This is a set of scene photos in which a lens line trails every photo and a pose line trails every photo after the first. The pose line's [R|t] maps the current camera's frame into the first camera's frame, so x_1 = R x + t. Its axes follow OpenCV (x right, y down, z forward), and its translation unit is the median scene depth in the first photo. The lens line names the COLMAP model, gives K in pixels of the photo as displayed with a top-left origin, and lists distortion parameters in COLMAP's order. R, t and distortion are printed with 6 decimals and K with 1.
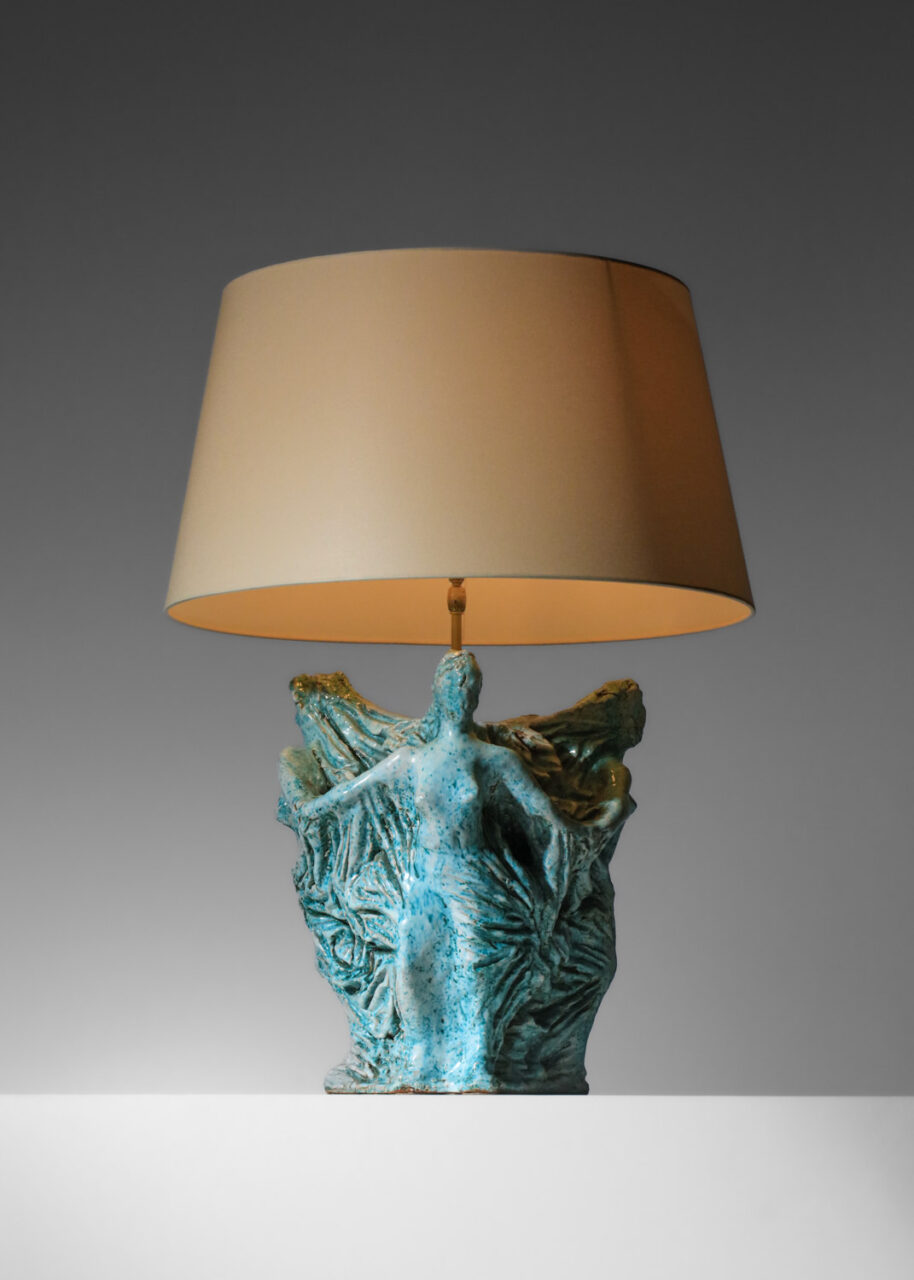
lens RADIAL K [[4284.1, 0, 457.0], [0, 4284.1, 640.0], [0, 0, 1]] dist [0.101330, 1.182369]
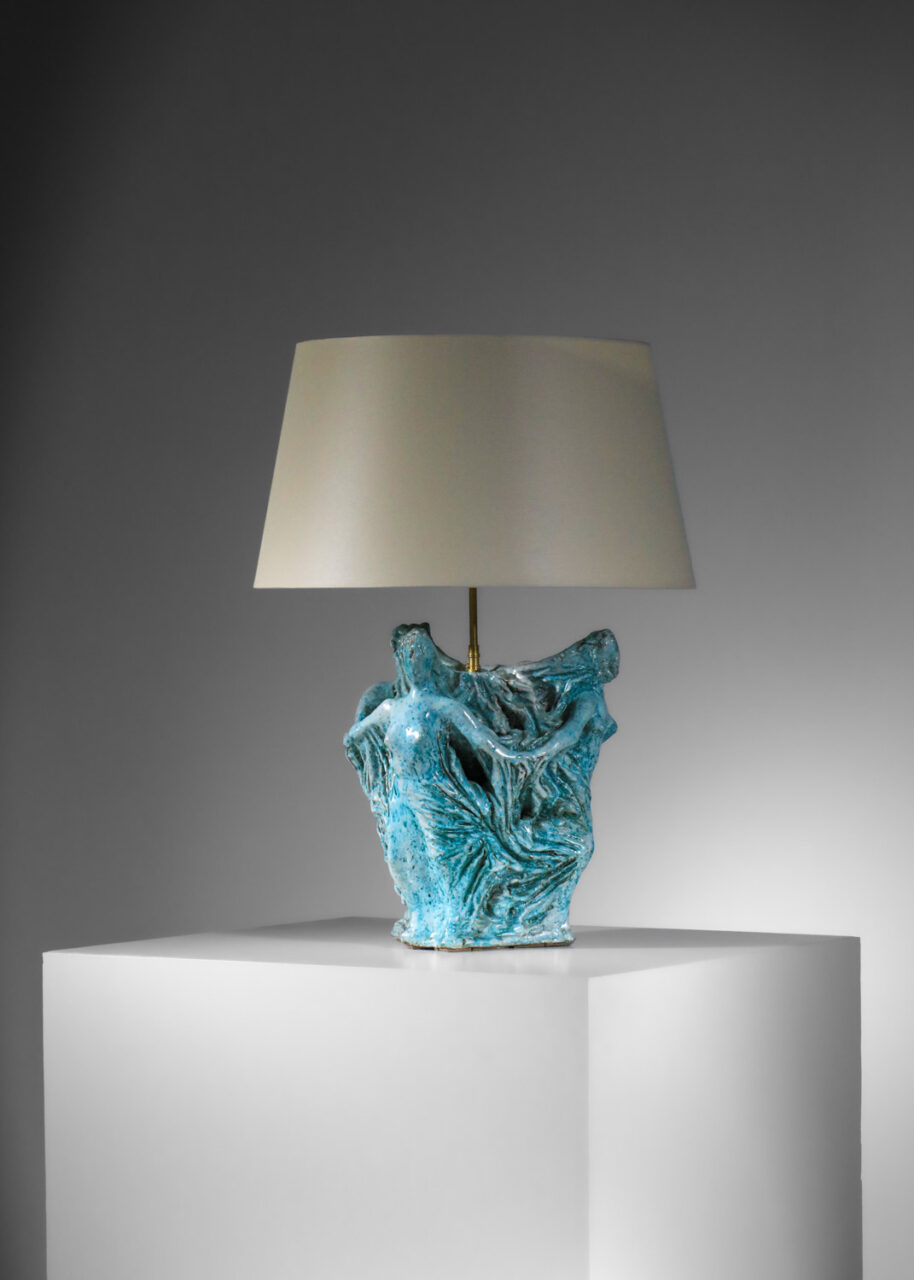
lens RADIAL K [[4284.1, 0, 457.0], [0, 4284.1, 640.0], [0, 0, 1]] dist [0.101330, 1.182369]
pose [[0.897815, -0.008340, -0.440294, 0.609852], [0.061118, 0.992504, 0.105828, -0.137273], [0.436112, -0.121924, 0.891595, -0.211021]]
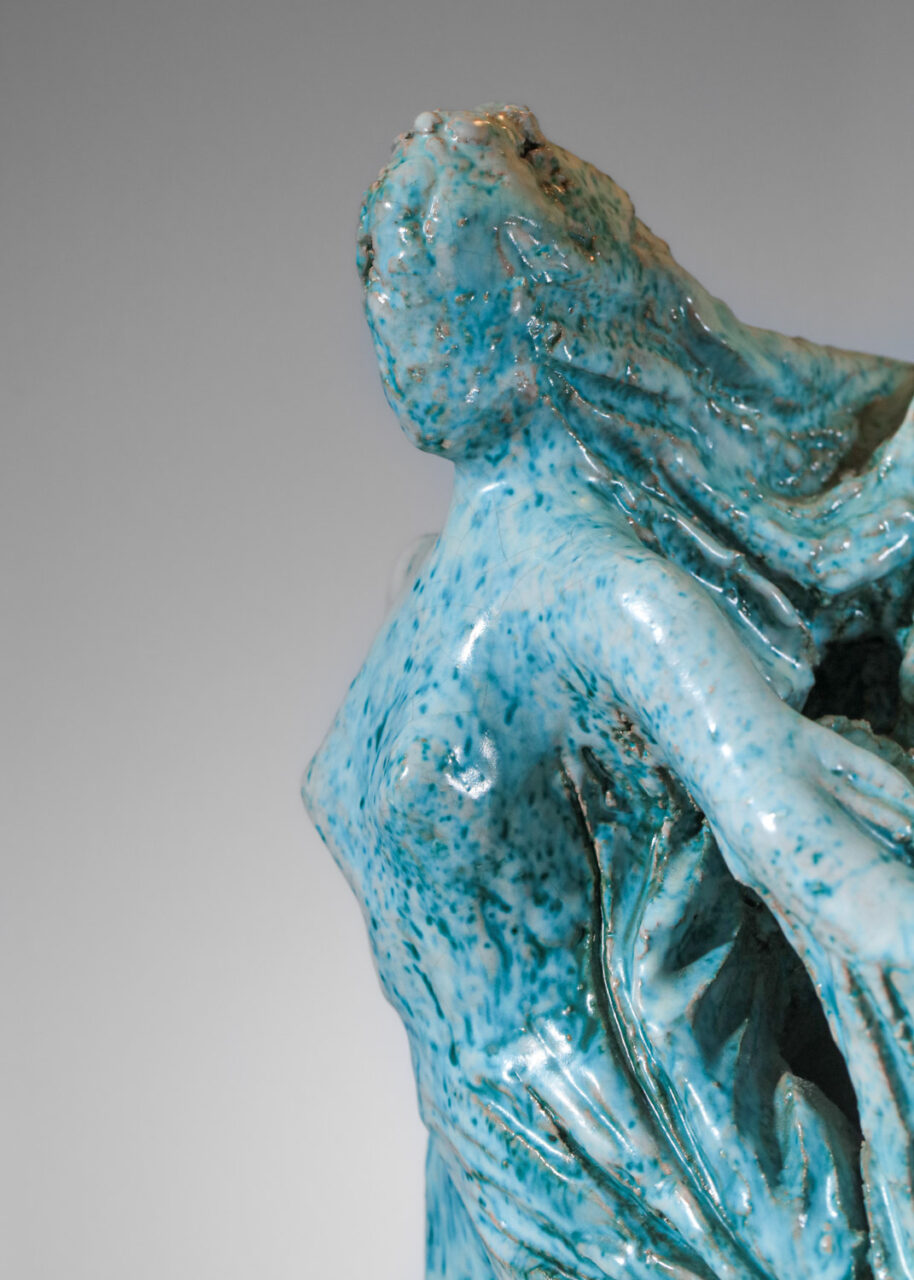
lens RADIAL K [[4284.1, 0, 457.0], [0, 4284.1, 640.0], [0, 0, 1]] dist [0.101330, 1.182369]
pose [[0.445955, 0.039938, -0.894164, 0.195264], [0.105968, 0.989622, 0.097052, 0.007968], [0.888760, -0.138034, 0.437095, 0.896113]]
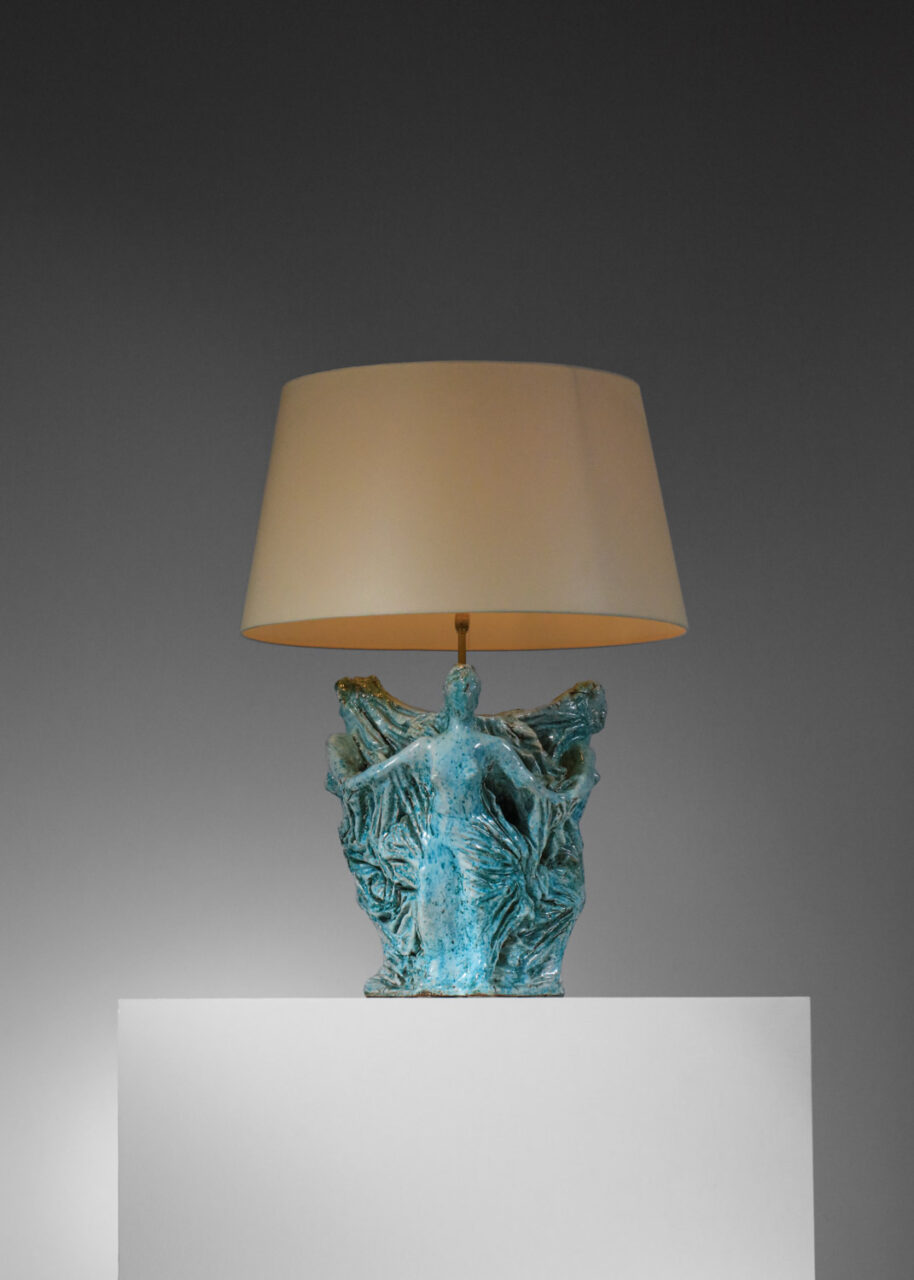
lens RADIAL K [[4284.1, 0, 457.0], [0, 4284.1, 640.0], [0, 0, 1]] dist [0.101330, 1.182369]
pose [[0.999961, -0.006355, -0.006180, 0.006766], [0.006504, 0.999680, 0.024458, -0.037376], [0.006023, -0.024497, 0.999682, -0.326300]]
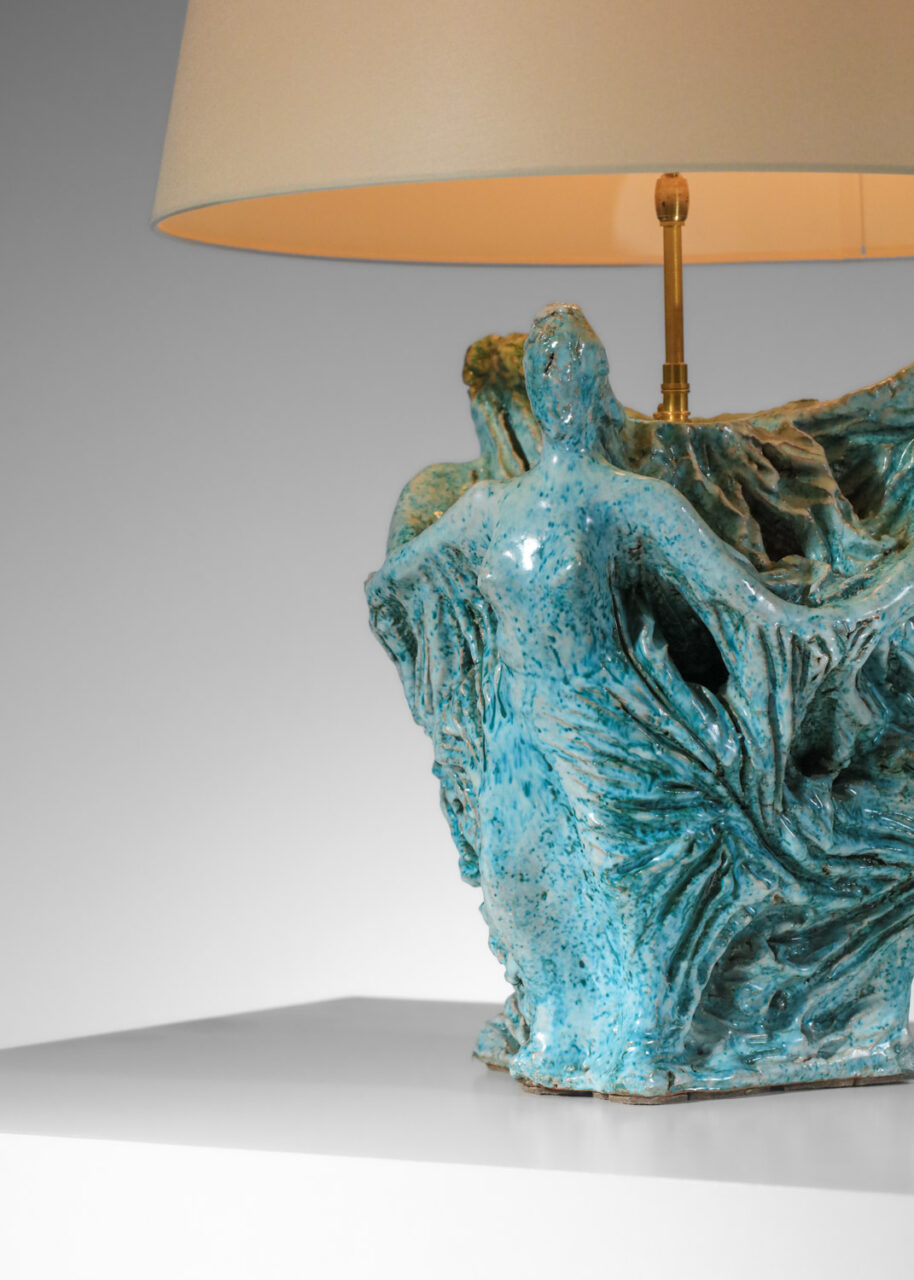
lens RADIAL K [[4284.1, 0, 457.0], [0, 4284.1, 640.0], [0, 0, 1]] dist [0.101330, 1.182369]
pose [[0.913082, -0.009092, -0.407675, 0.210920], [0.057083, 0.992757, 0.105710, -0.013624], [0.403761, -0.119793, 0.906987, 0.488877]]
